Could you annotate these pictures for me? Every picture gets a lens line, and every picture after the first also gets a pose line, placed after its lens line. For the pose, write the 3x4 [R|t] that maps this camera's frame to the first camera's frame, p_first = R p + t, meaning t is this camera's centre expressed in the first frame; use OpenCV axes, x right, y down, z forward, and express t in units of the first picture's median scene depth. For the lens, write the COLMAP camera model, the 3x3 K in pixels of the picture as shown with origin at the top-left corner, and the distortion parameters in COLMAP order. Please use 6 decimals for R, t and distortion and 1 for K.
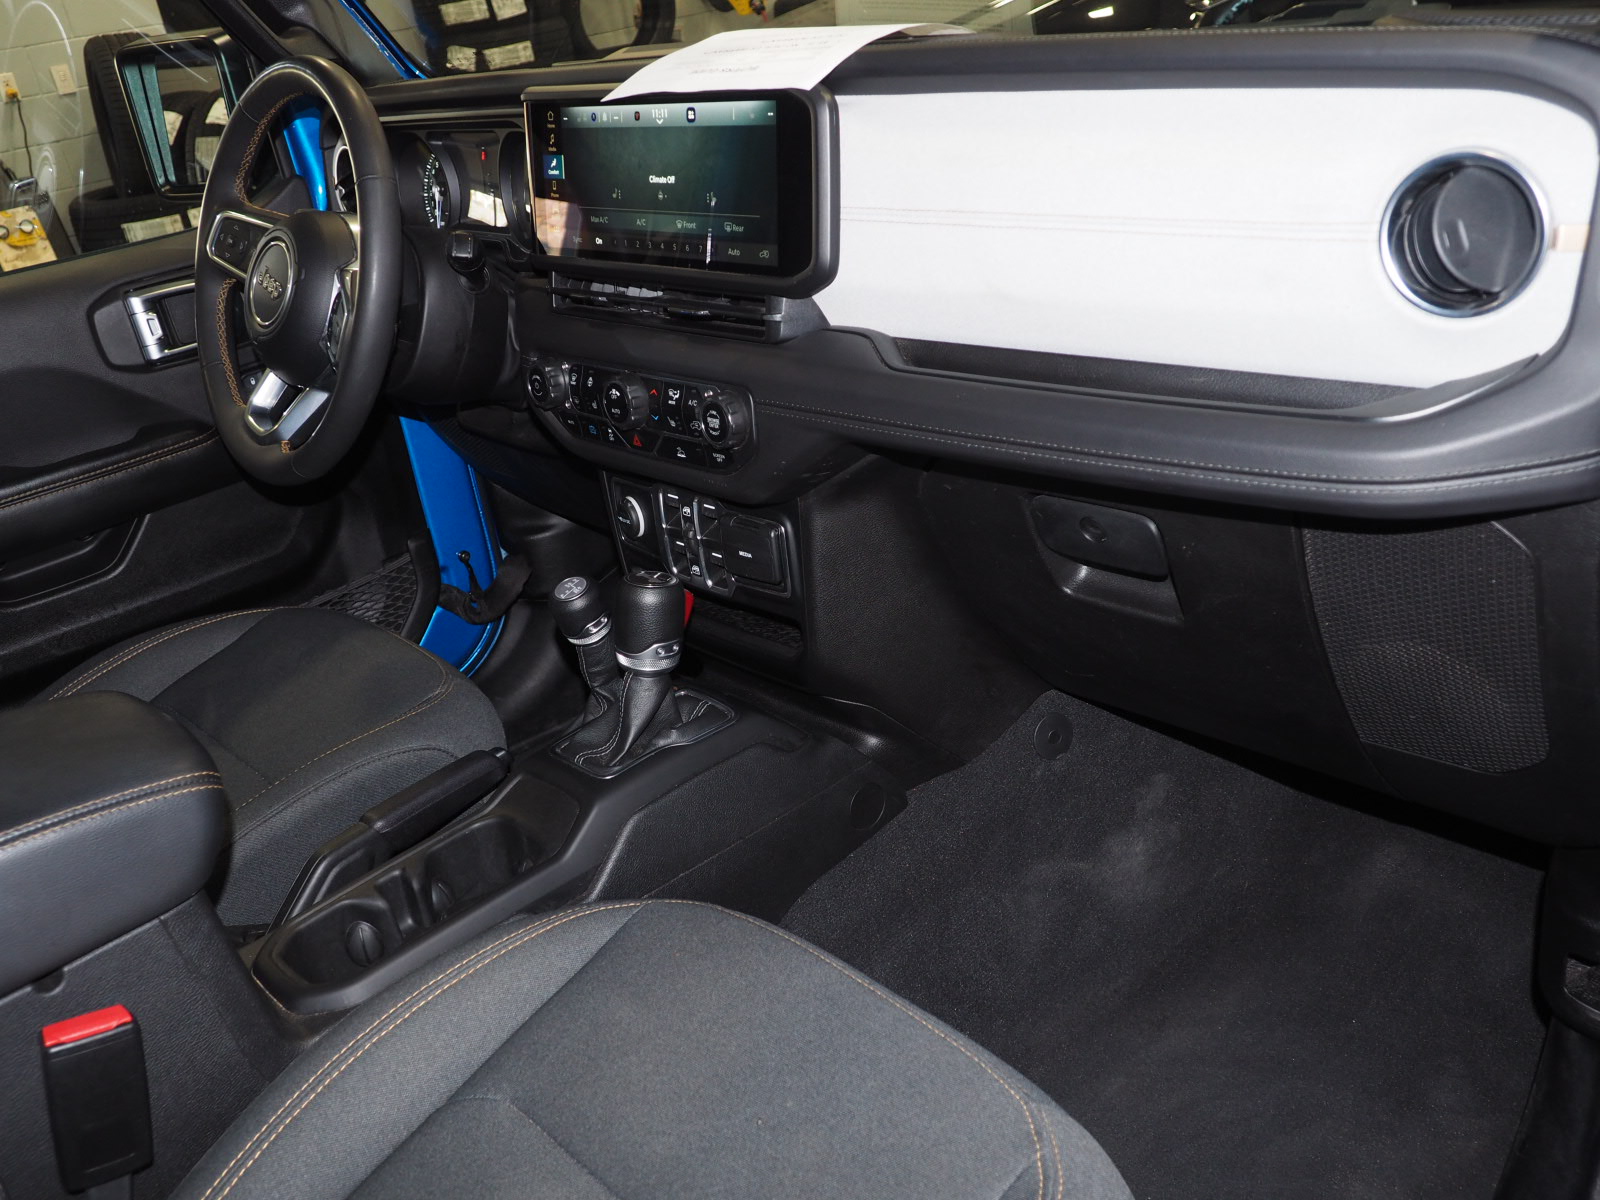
lens RADIAL K [[1440.5, 0, 797.3], [0, 1440.5, 591.9], [0, 0, 1]] dist [-0.030449, 0.045066]
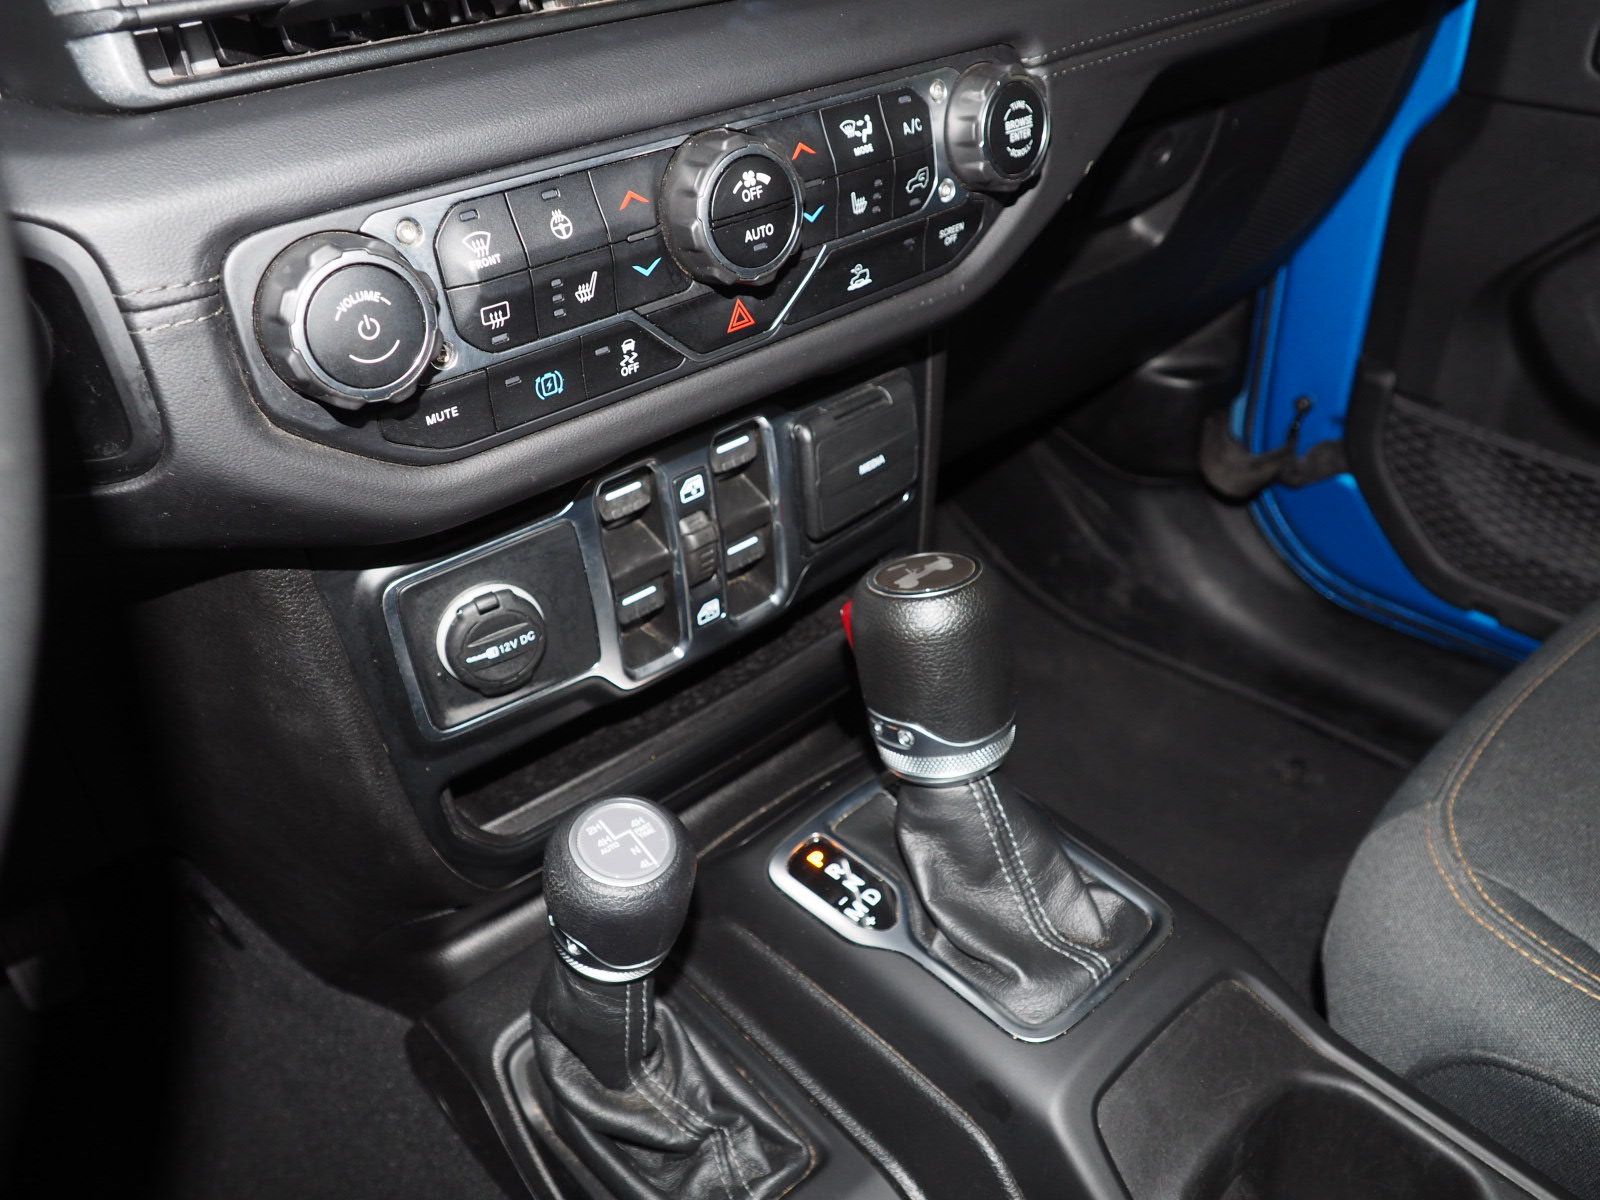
lens RADIAL K [[1253.3, 0, 808.6], [0, 1253.3, 602.5], [0, 0, 1]] dist [-0.032611, 0.016149]
pose [[0.029418, -0.440273, 0.897382, -0.464378], [0.455530, 0.805028, 0.380029, -0.168797], [-0.889734, 0.397605, 0.224240, 0.974958]]
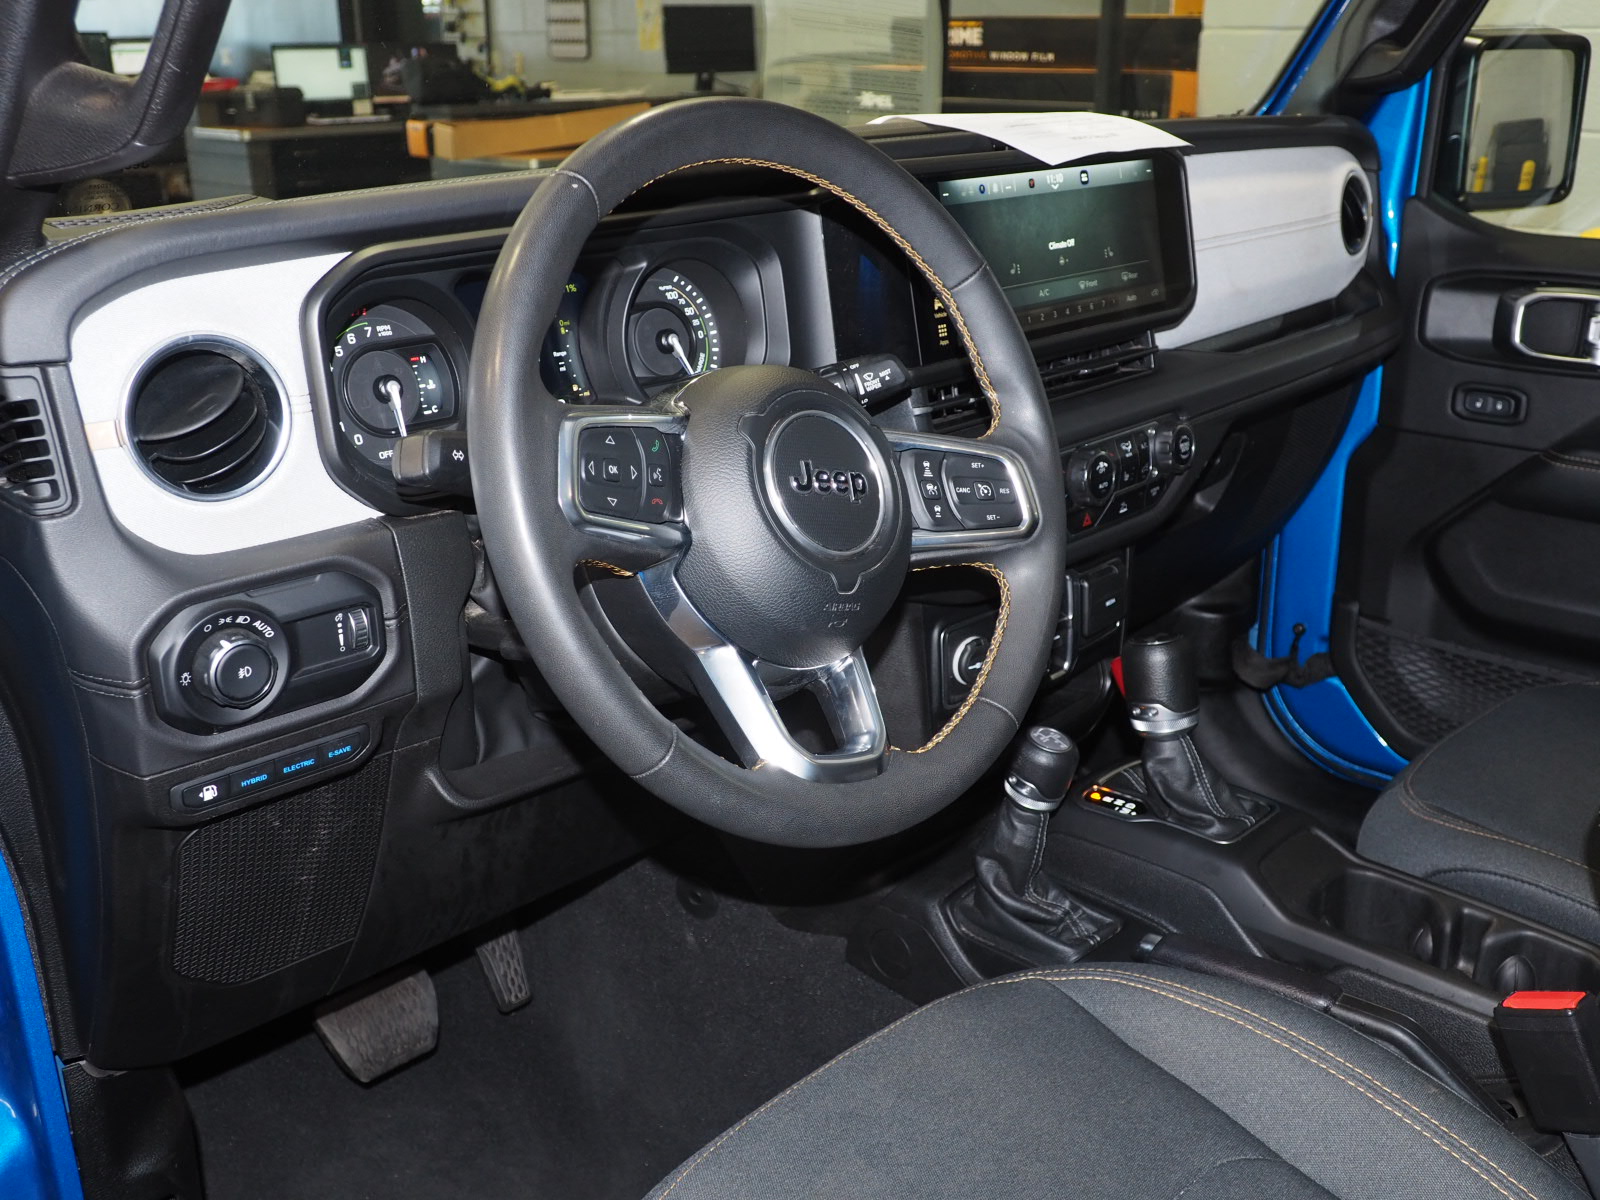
lens RADIAL K [[1577.4, 0, 808.1], [0, 1577.4, 603.2], [0, 0, 1]] dist [-0.012437, 0.000000]
pose [[-0.060662, -0.196344, 0.978657, -1.153001], [0.437633, 0.875969, 0.202869, -0.357097], [-0.897105, 0.440599, 0.032789, 1.196819]]
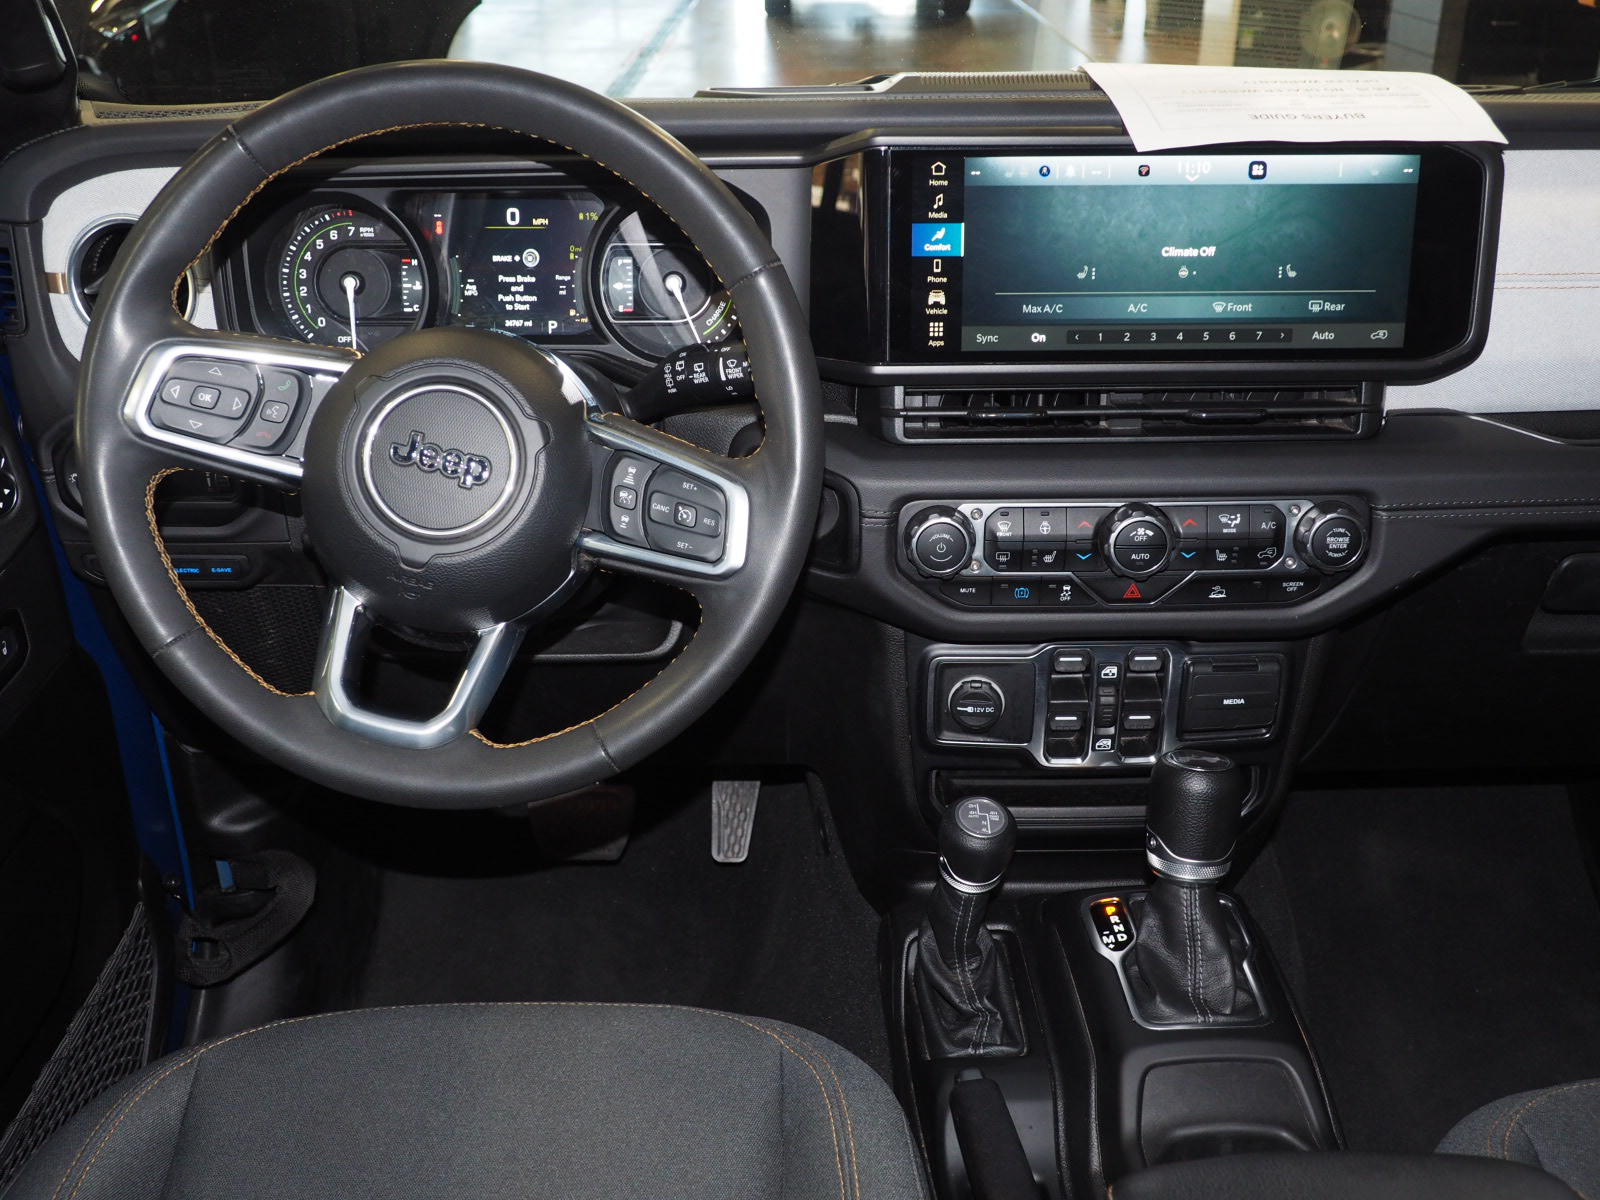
lens RADIAL K [[1577.4, 0, 790.9], [0, 1577.4, 607.4], [0, 0, 1]] dist [-0.012437, 0.000000]
pose [[0.658936, -0.195112, 0.726454, -0.870709], [0.230712, 0.971648, 0.051697, -0.188743], [-0.715944, 0.133537, 0.685268, 0.580420]]
